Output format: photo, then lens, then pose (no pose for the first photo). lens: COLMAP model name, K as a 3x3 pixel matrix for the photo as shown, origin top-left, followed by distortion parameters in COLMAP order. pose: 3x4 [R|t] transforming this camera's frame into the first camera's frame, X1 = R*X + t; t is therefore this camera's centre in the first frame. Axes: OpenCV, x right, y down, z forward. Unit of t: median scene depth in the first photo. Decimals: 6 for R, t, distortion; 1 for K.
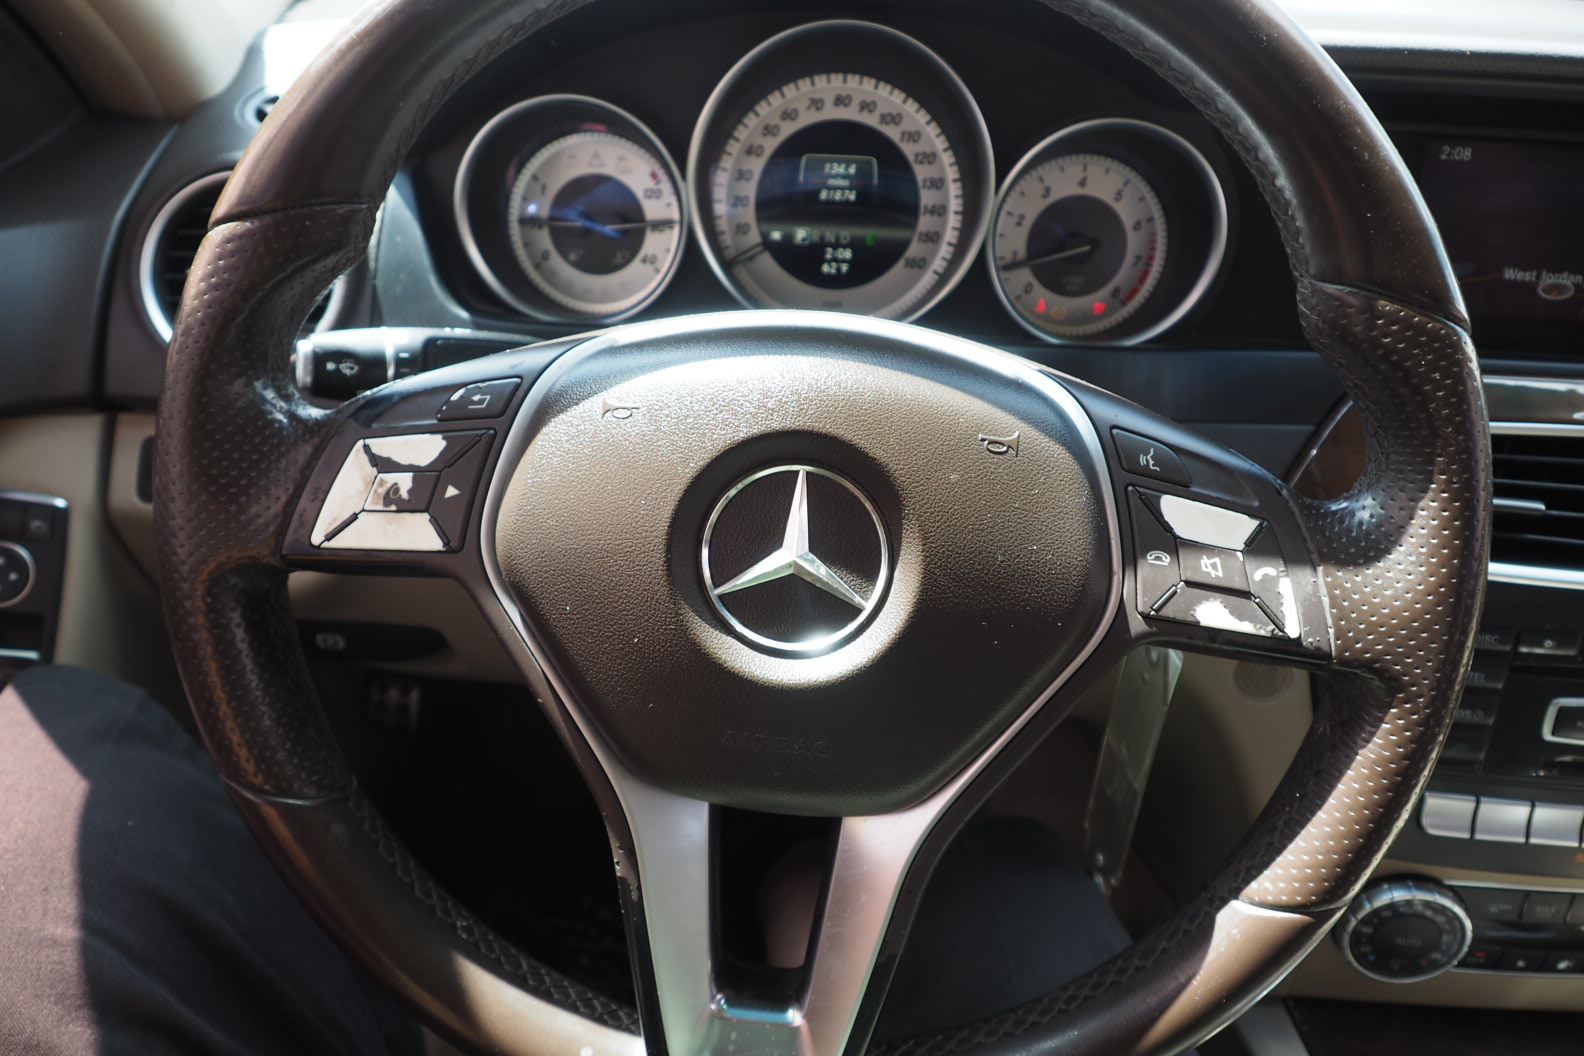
lens RADIAL K [[1113.6, 0, 797.6], [0, 1113.6, 515.9], [0, 0, 1]] dist [-0.031963, -0.004353]
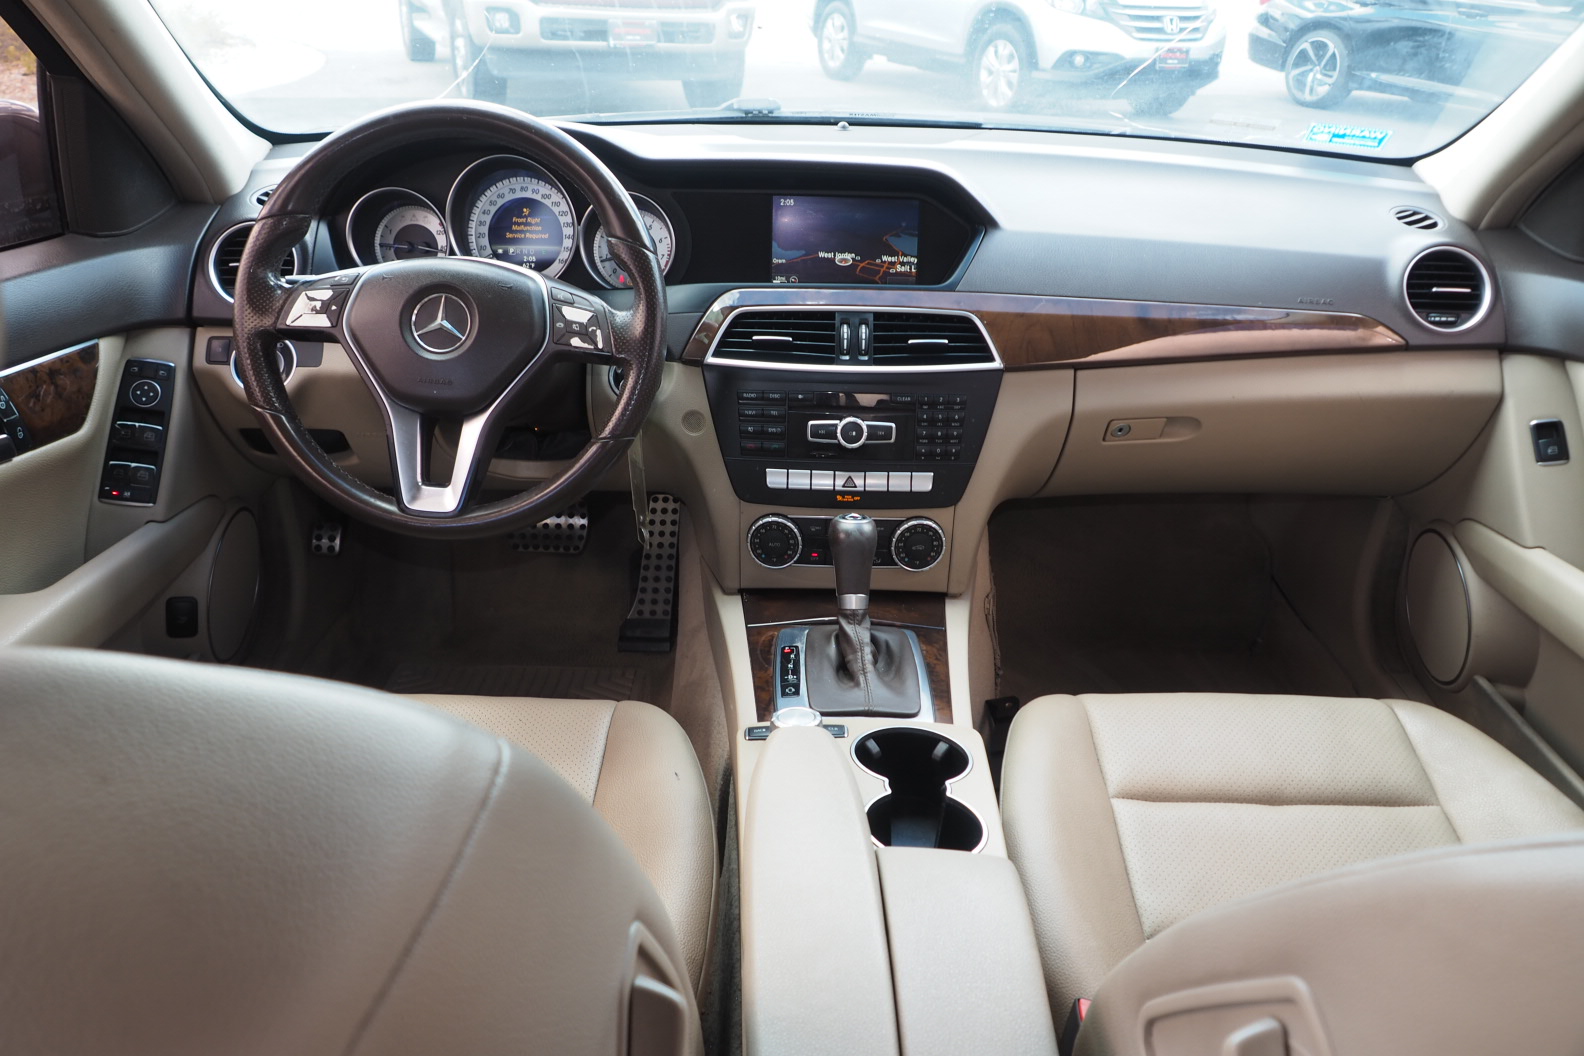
lens RADIAL K [[1113.6, 0, 794.1], [0, 1113.6, 533.9], [0, 0, 1]] dist [-0.031963, -0.004353]
pose [[0.998922, -0.029898, 0.035517, 0.481757], [0.032907, 0.995631, -0.087383, 0.528213], [-0.032749, 0.088457, 0.995541, -1.173728]]
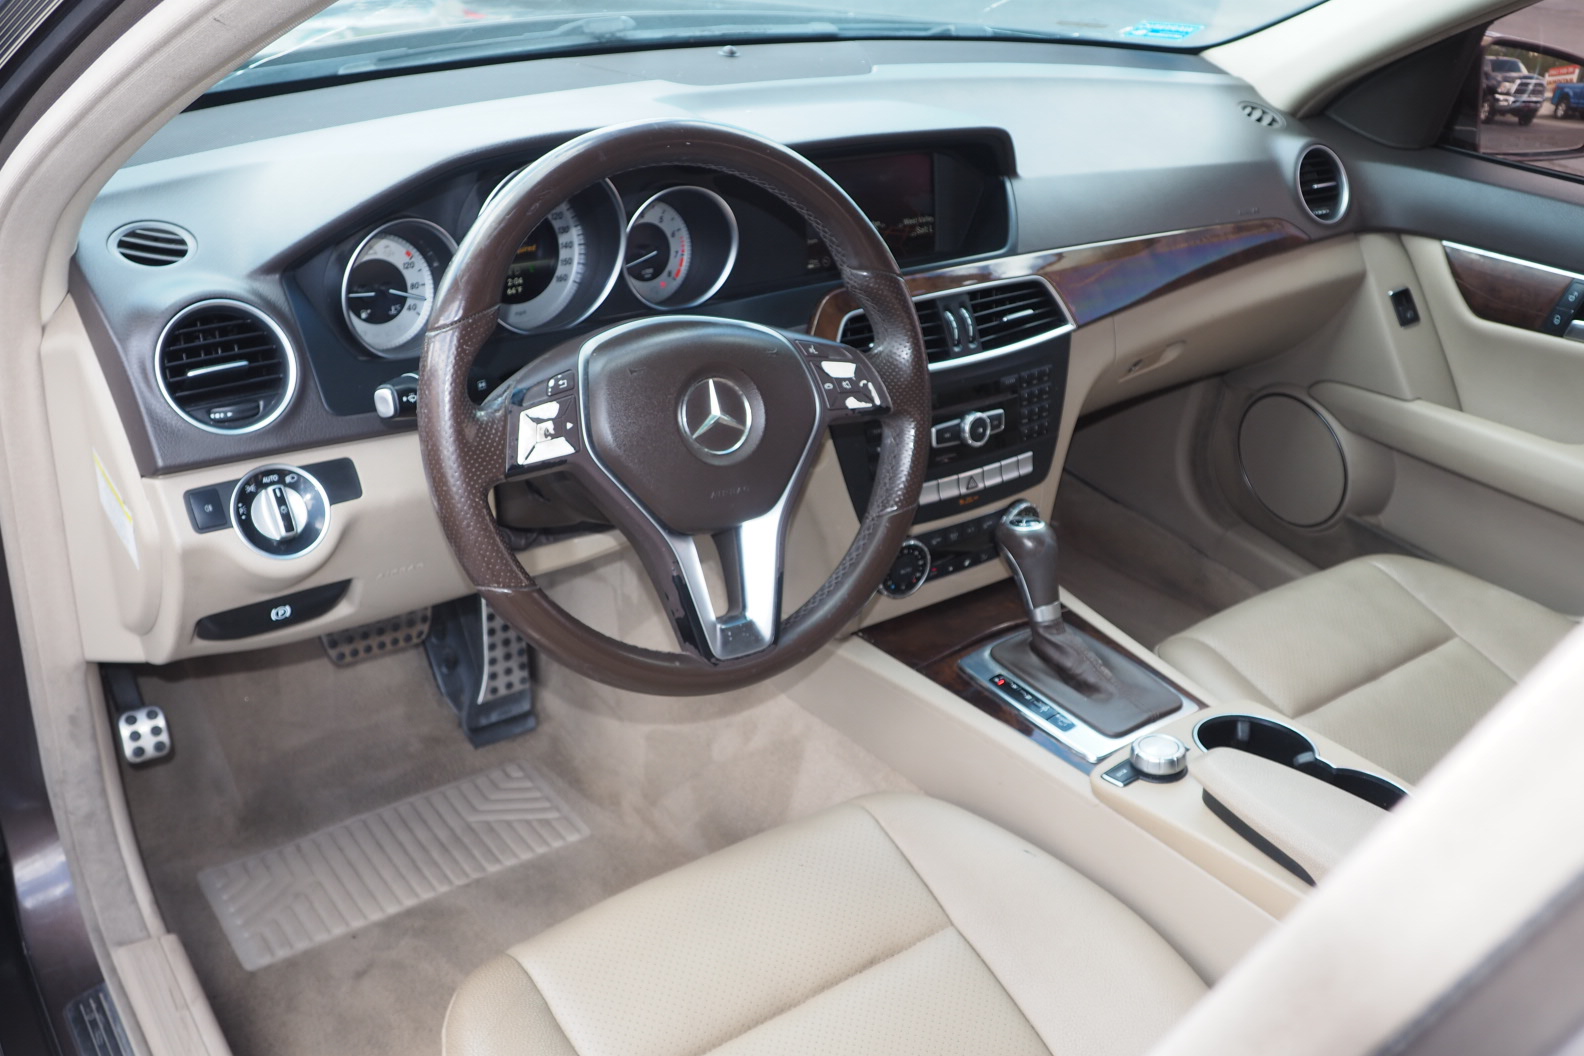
lens RADIAL K [[1382.8, 0, 778.8], [0, 1382.8, 507.5], [0, 0, 1]] dist [-0.024944, 0.015561]
pose [[0.778454, -0.272133, 0.565644, -0.913414], [0.272851, 0.958249, 0.085511, 0.007624], [-0.565297, 0.087770, 0.820204, -0.836687]]
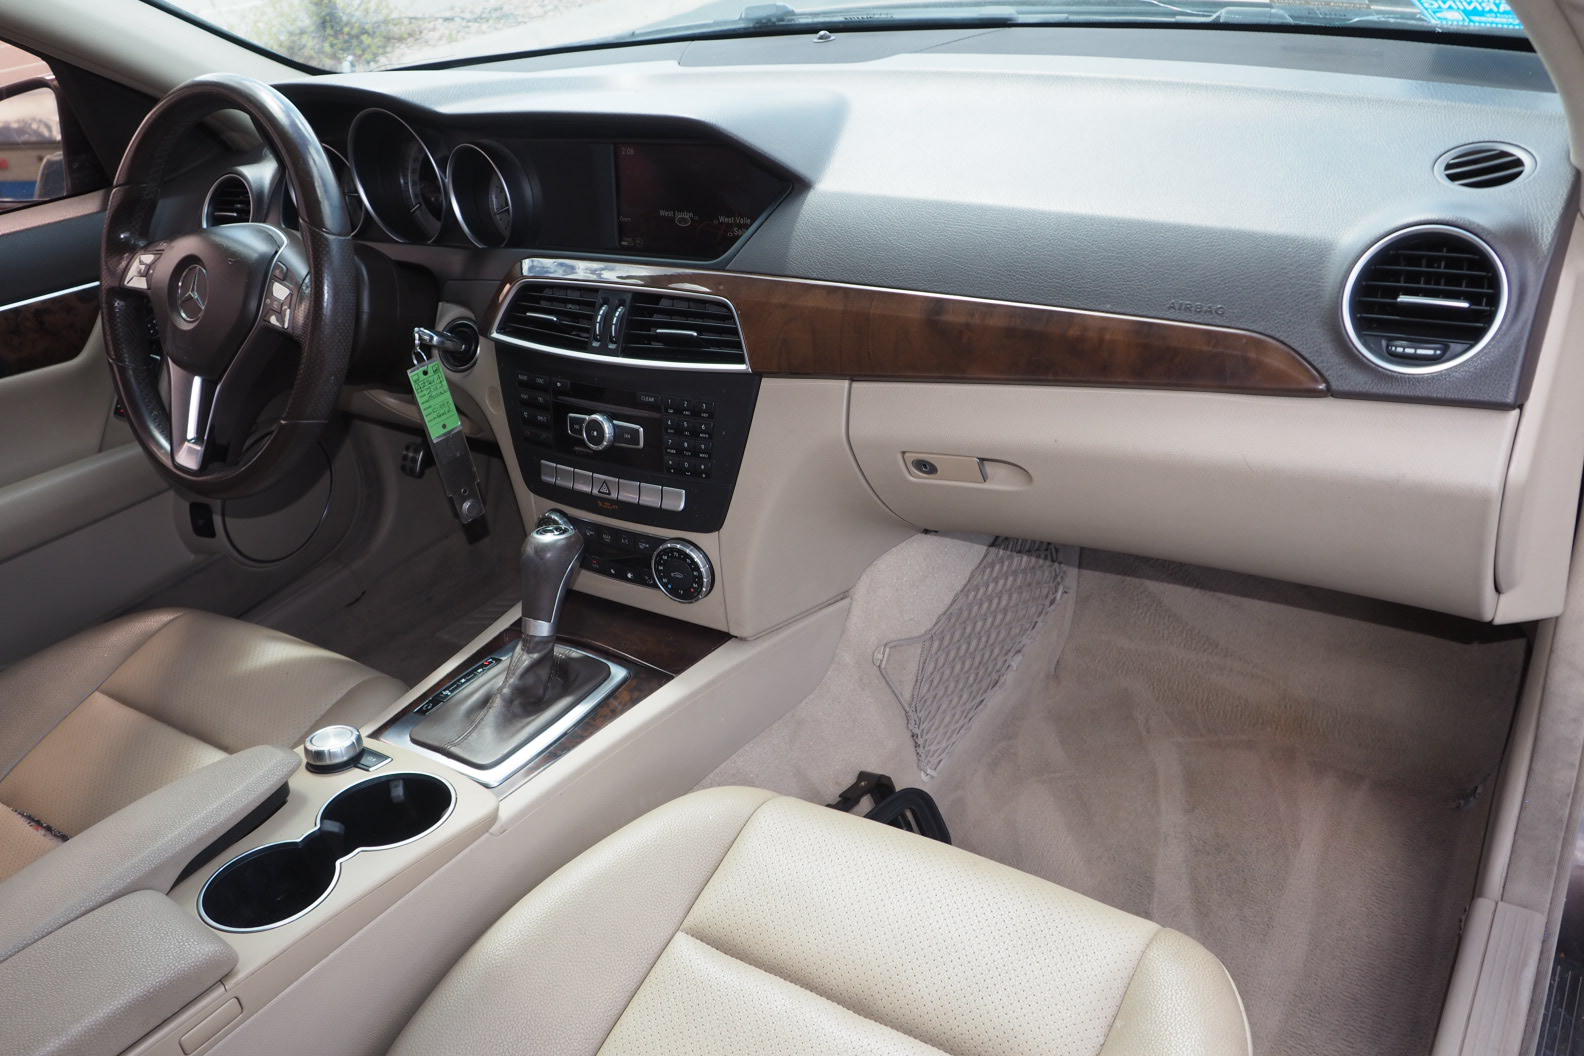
lens RADIAL K [[1260.9, 0, 785.4], [0, 1260.9, 543.7], [0, 0, 1]] dist [-0.013406, 0.000163]
pose [[0.841773, 0.134085, -0.522914, 1.985633], [-0.135996, 0.990092, 0.034957, 0.233488], [0.522420, 0.041689, 0.851668, -0.700313]]
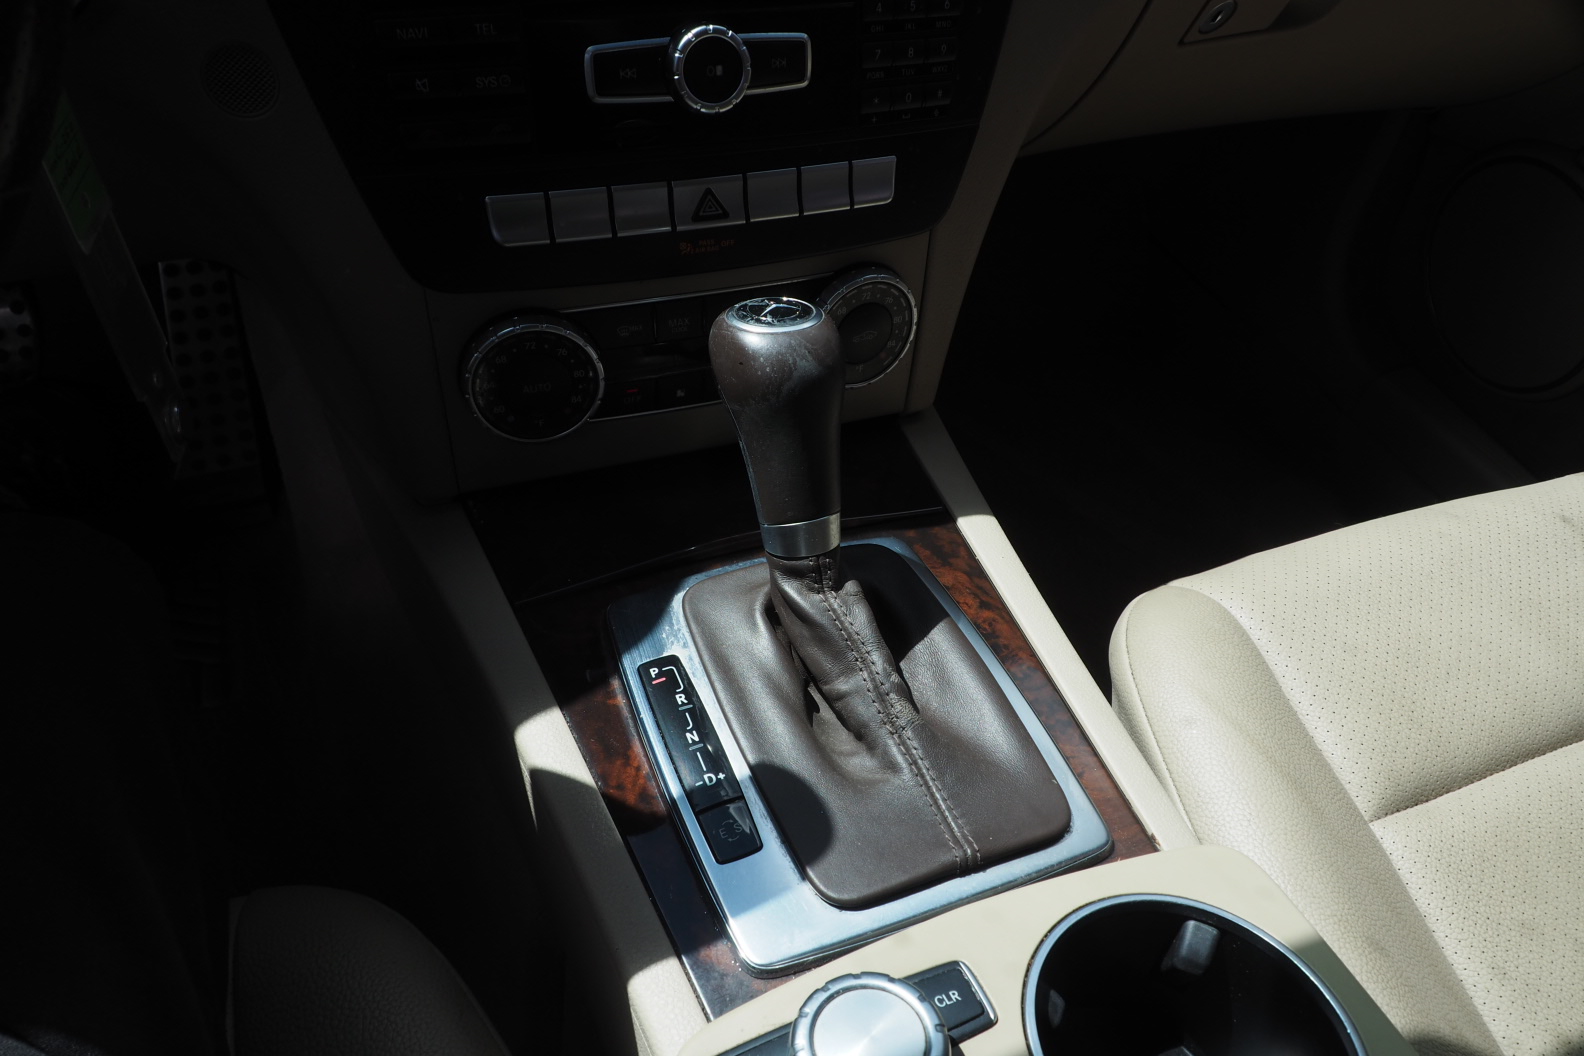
lens RADIAL K [[1113.6, 0, 785.4], [0, 1113.6, 541.9], [0, 0, 1]] dist [-0.031963, -0.004353]
pose [[0.908987, -0.255516, 0.329325, 0.383978], [0.169299, 0.948295, 0.268468, 0.279037], [-0.380895, -0.188279, 0.905246, 0.082514]]
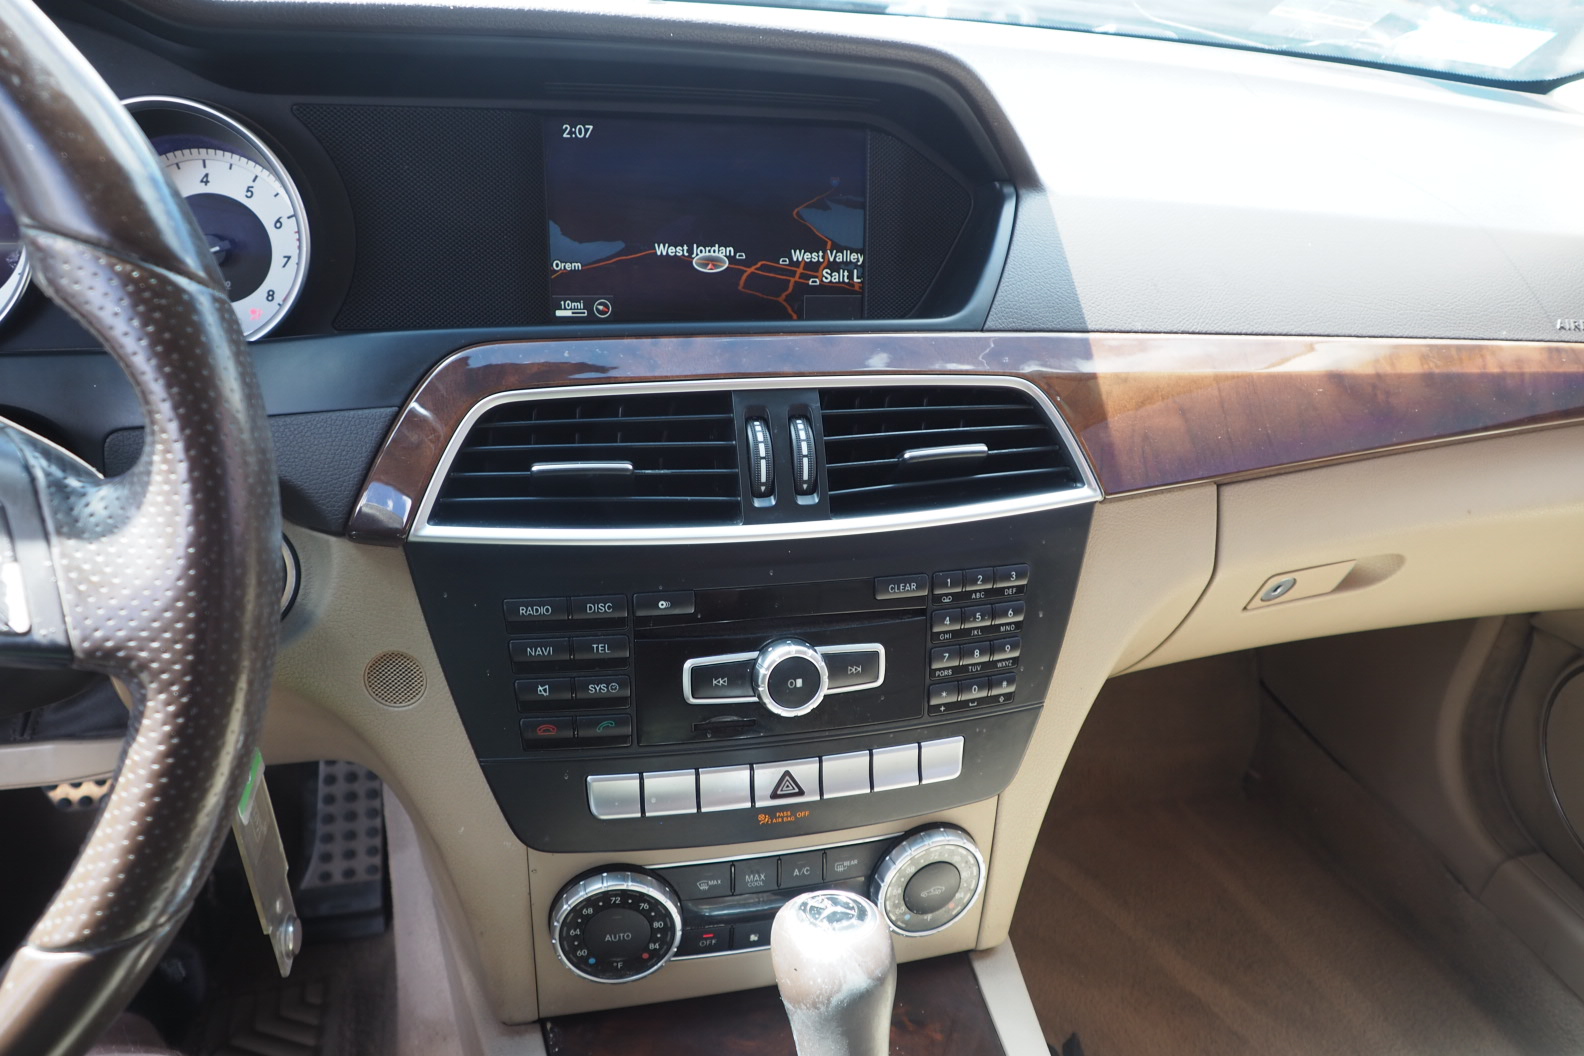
lens RADIAL K [[1113.6, 0, 793.6], [0, 1113.6, 536.9], [0, 0, 1]] dist [-0.031963, -0.004353]
pose [[0.954608, -0.108807, 0.277279, 0.440901], [0.124915, 0.991318, -0.041050, 0.094822], [-0.270406, 0.073823, 0.959912, 0.006693]]
